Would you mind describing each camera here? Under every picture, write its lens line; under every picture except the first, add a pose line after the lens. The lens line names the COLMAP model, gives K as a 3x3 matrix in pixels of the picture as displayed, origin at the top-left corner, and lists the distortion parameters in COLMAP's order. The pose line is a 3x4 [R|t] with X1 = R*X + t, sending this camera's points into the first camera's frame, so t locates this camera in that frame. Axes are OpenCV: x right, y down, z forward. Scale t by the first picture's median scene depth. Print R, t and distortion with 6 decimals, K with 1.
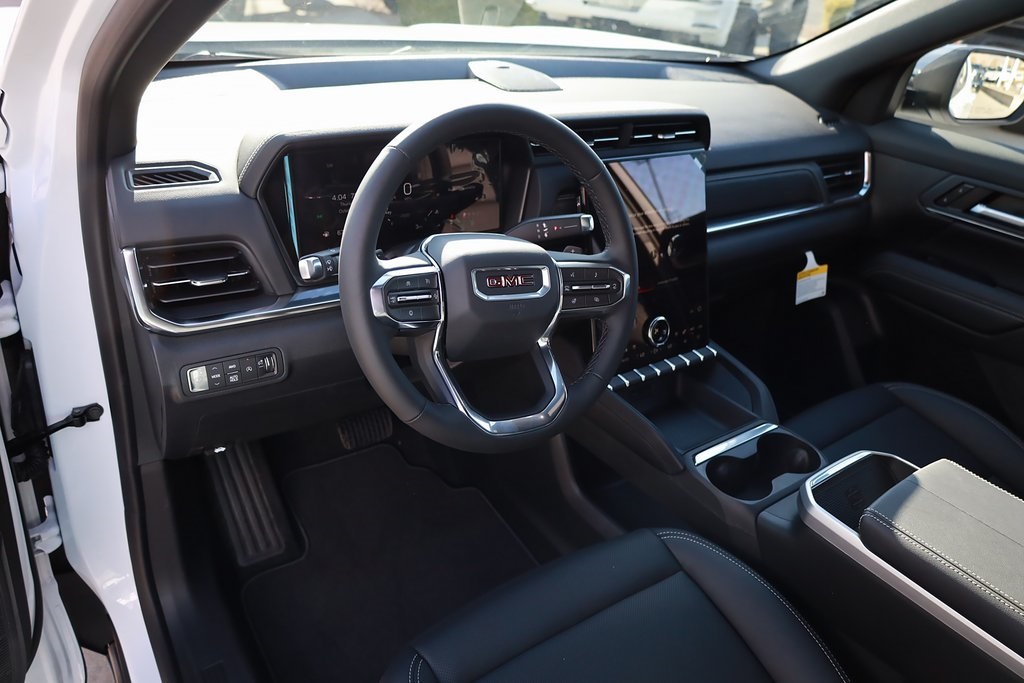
lens RADIAL K [[735.6, 0, 559.2], [0, 735.6, 315.6], [0, 0, 1]] dist [0.030762, -0.032122]
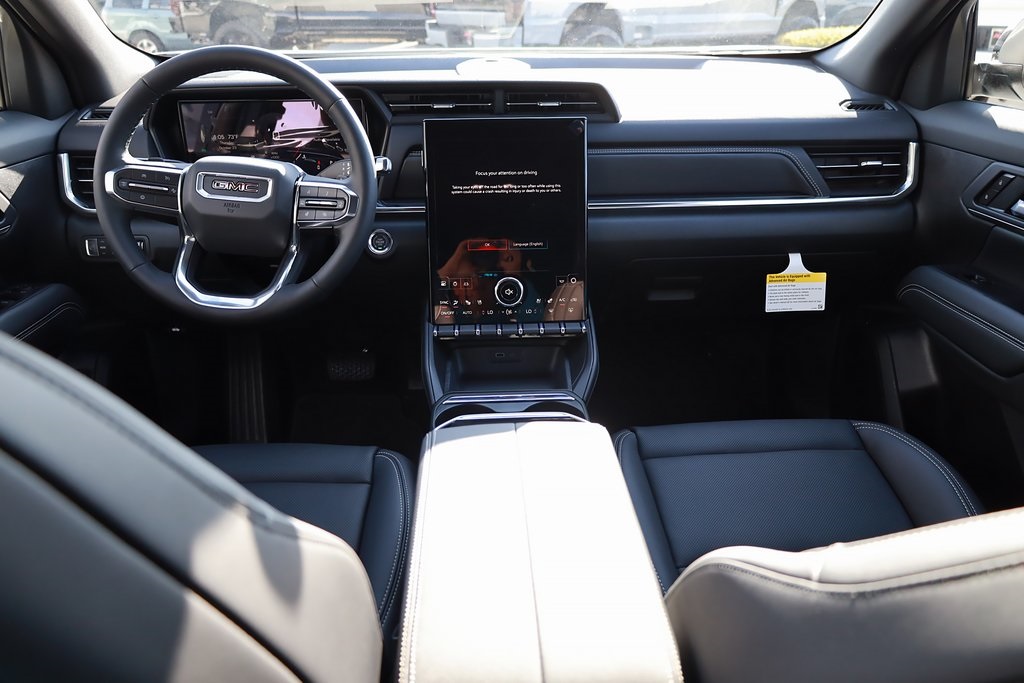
lens RADIAL K [[735.6, 0, 517.8], [0, 735.6, 338.1], [0, 0, 1]] dist [0.030762, -0.032122]
pose [[0.832696, 0.127280, -0.538903, 0.720192], [-0.164449, 0.986158, -0.021188, 0.107201], [0.528747, 0.106265, 0.842101, 0.158986]]
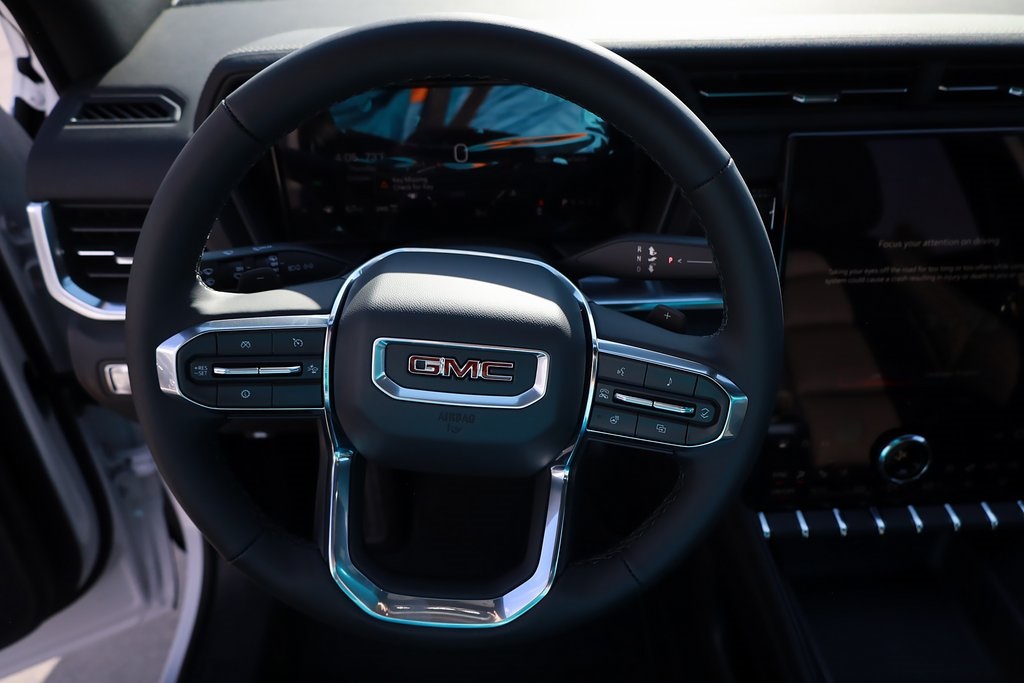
lens RADIAL K [[735.6, 0, 523.4], [0, 735.6, 326.3], [0, 0, 1]] dist [0.030762, -0.032122]
pose [[0.824031, 0.244320, -0.511156, 0.162407], [-0.175820, 0.967970, 0.179226, -0.124566], [0.538572, -0.057817, 0.840593, 0.404512]]
